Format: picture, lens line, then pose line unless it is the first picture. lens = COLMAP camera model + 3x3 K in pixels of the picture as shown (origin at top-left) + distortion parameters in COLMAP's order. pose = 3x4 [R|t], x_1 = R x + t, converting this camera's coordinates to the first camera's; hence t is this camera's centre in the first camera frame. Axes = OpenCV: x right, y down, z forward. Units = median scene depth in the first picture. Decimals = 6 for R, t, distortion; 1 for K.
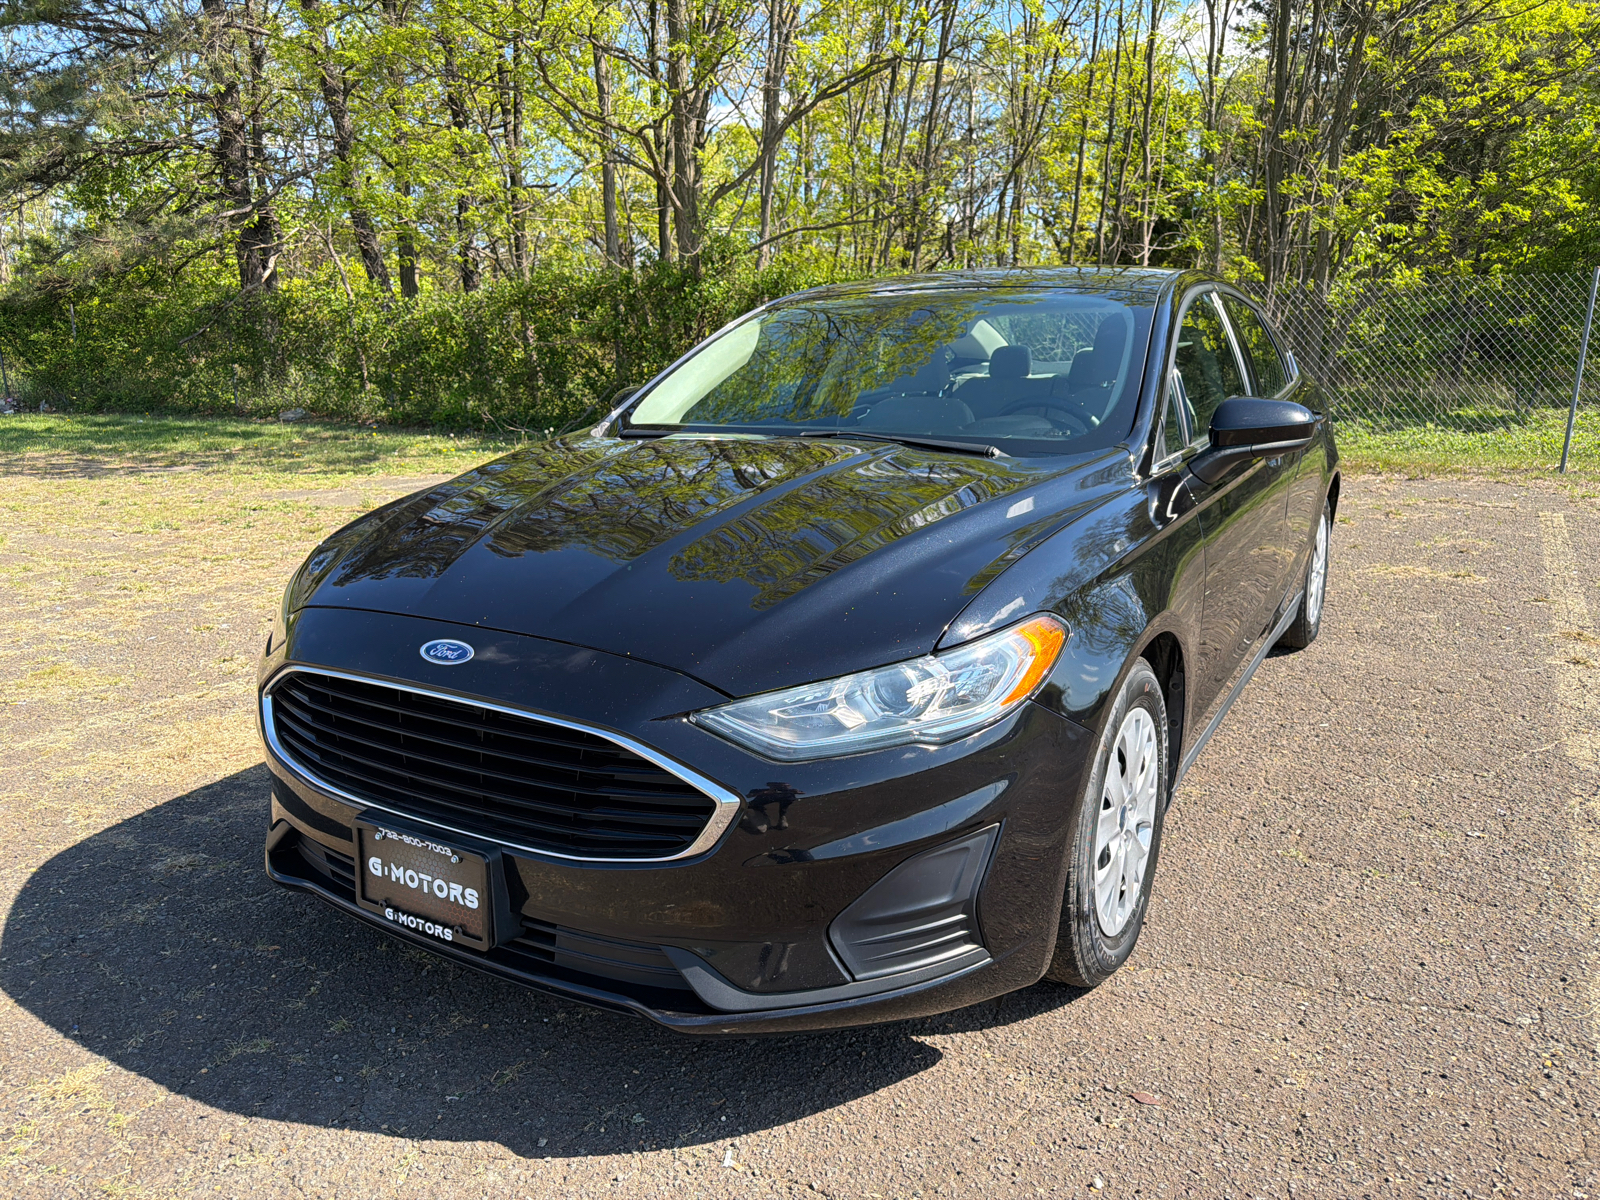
lens RADIAL K [[1193.2, 0, 800.0], [0, 1193.2, 600.0], [0, 0, 1]] dist [0.002877, -0.009783]
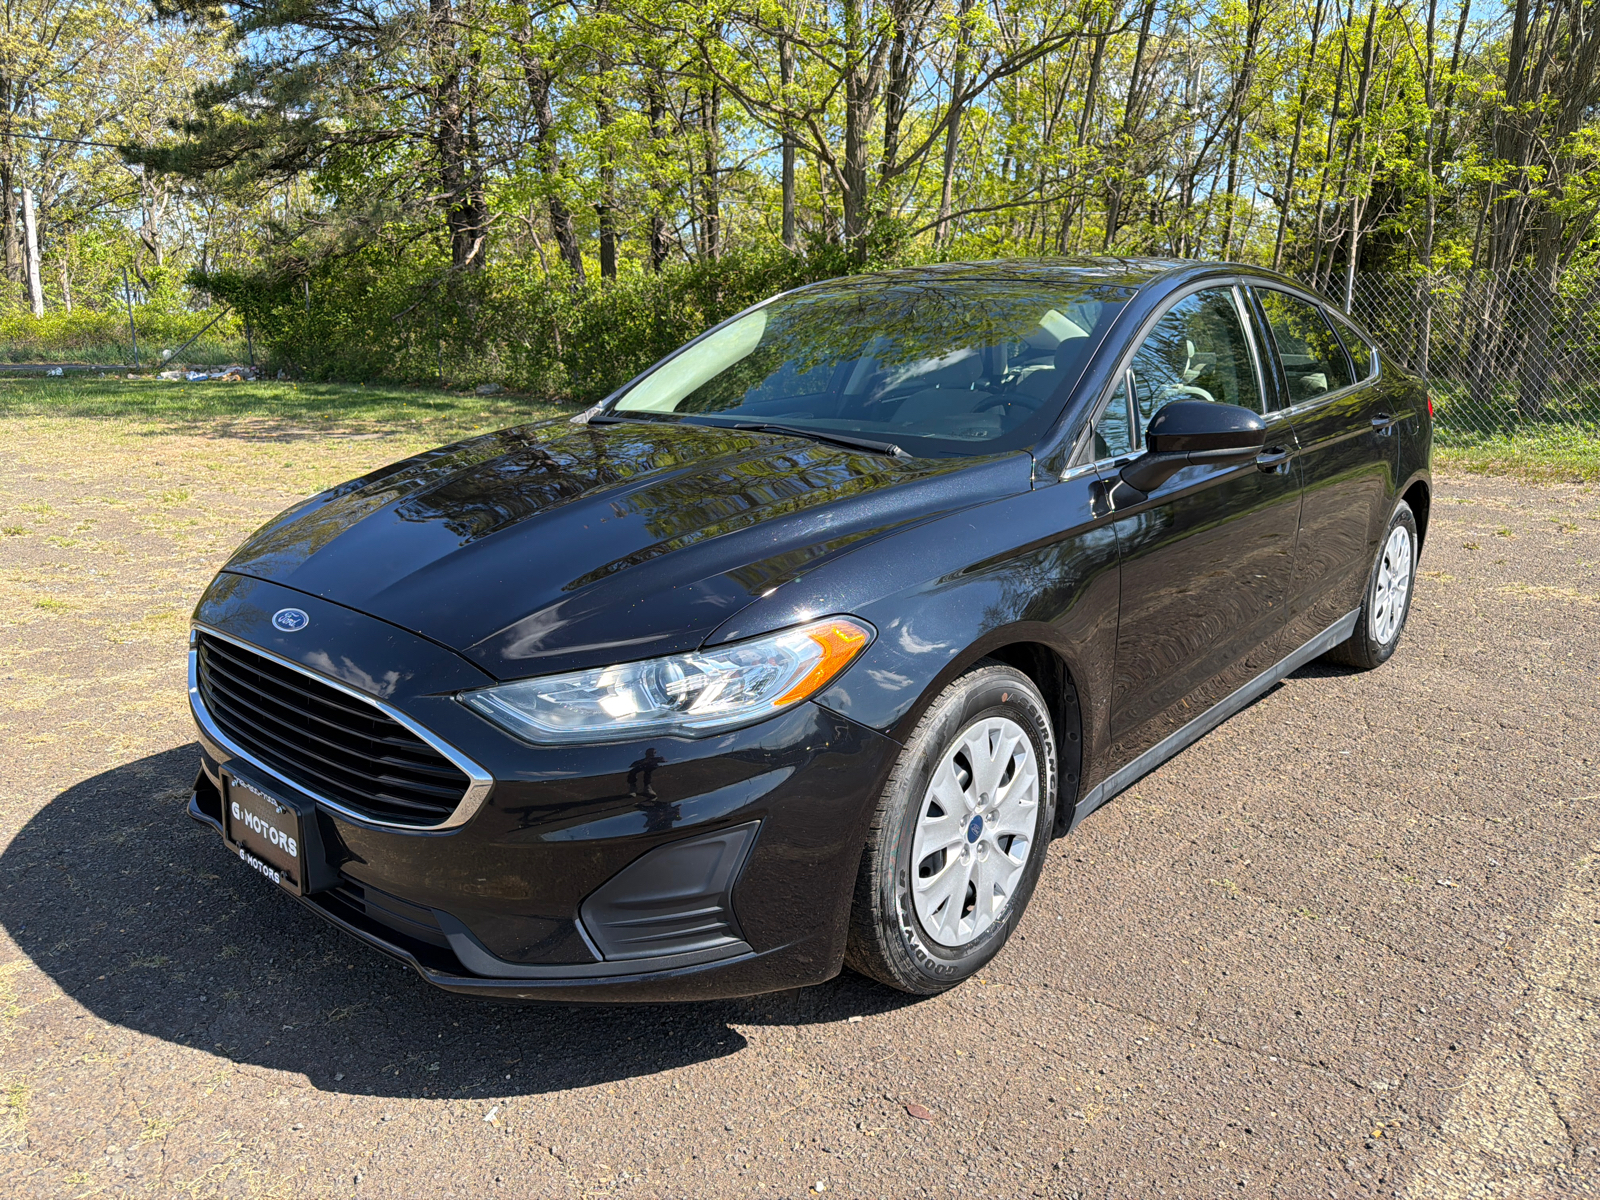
lens RADIAL K [[1193.2, 0, 800.0], [0, 1193.2, 600.0], [0, 0, 1]] dist [0.002877, -0.009783]
pose [[0.982232, 0.055360, -0.179319, 0.173142], [-0.052581, 0.998412, 0.020216, -0.010316], [0.180154, -0.010428, 0.983583, 0.006687]]
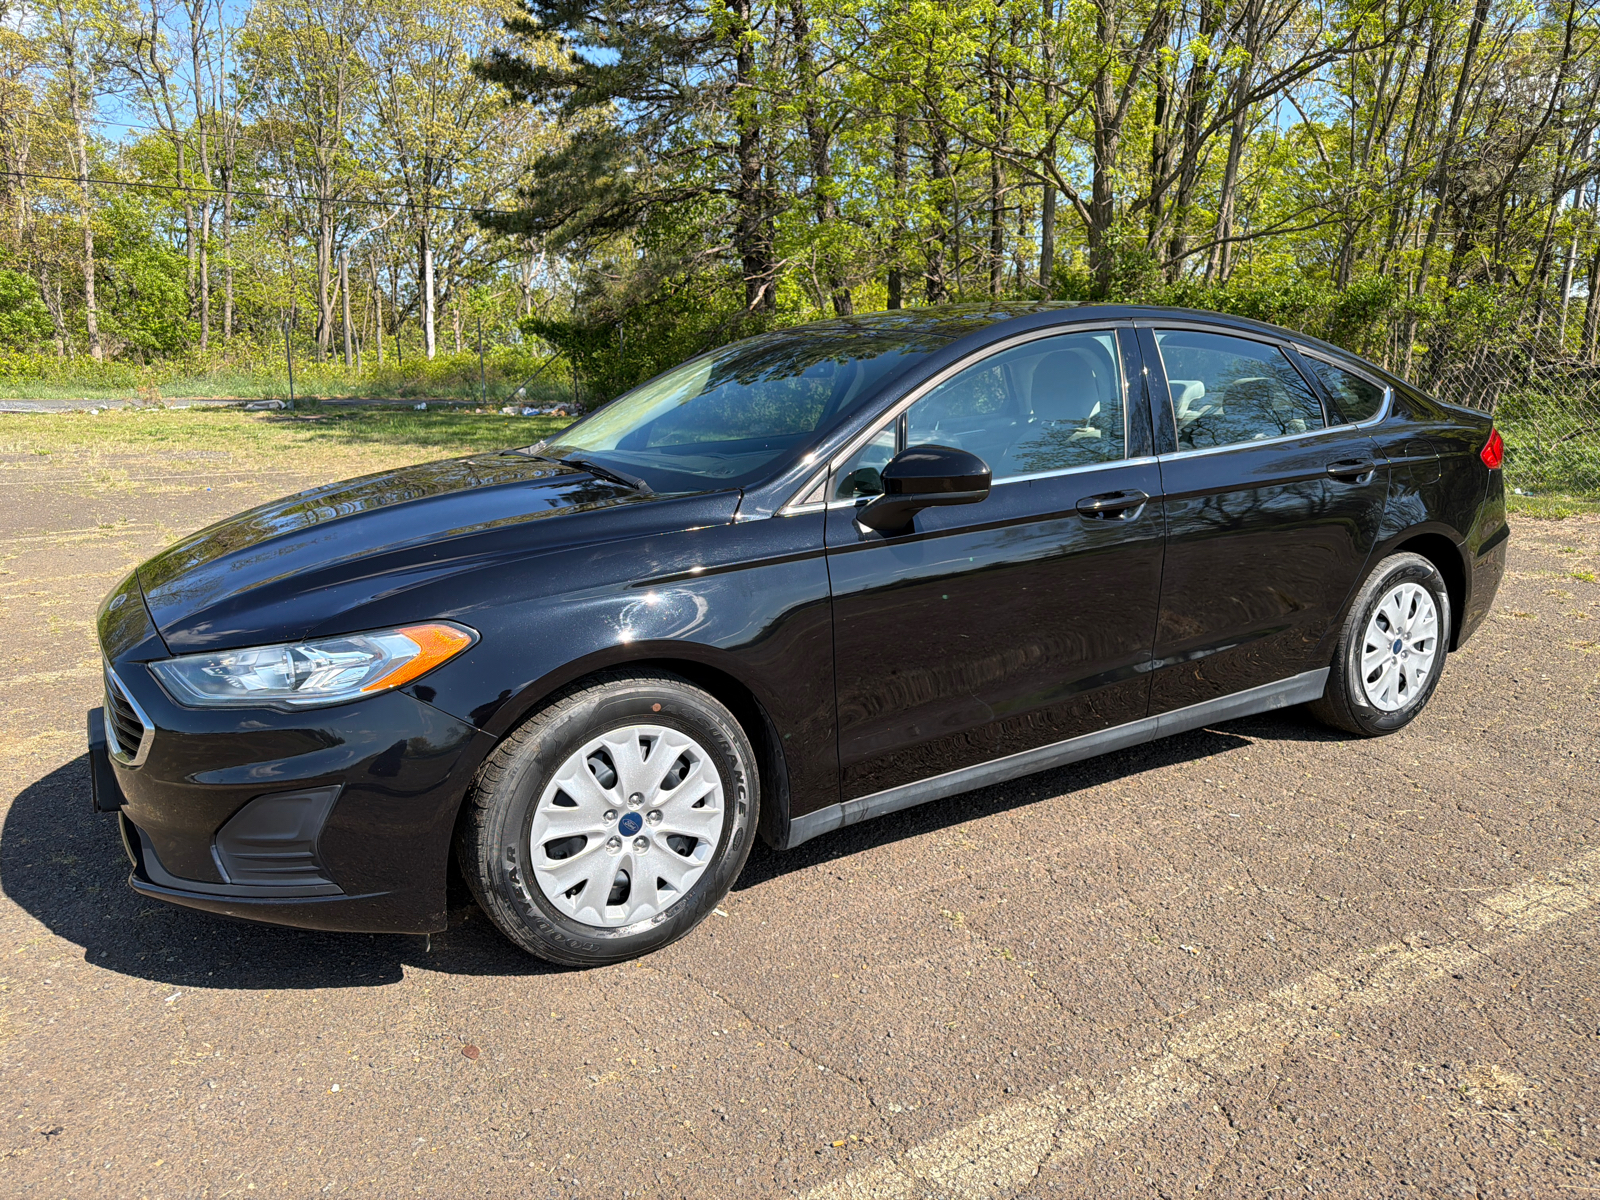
lens RADIAL K [[1188.8, 0, 787.9], [0, 1188.8, 595.9], [0, 0, 1]] dist [0.063672, -0.113452]
pose [[0.877181, 0.097749, -0.470104, 0.528344], [-0.103946, 0.994500, 0.012831, -0.033048], [0.468773, 0.037610, 0.882518, 0.052837]]
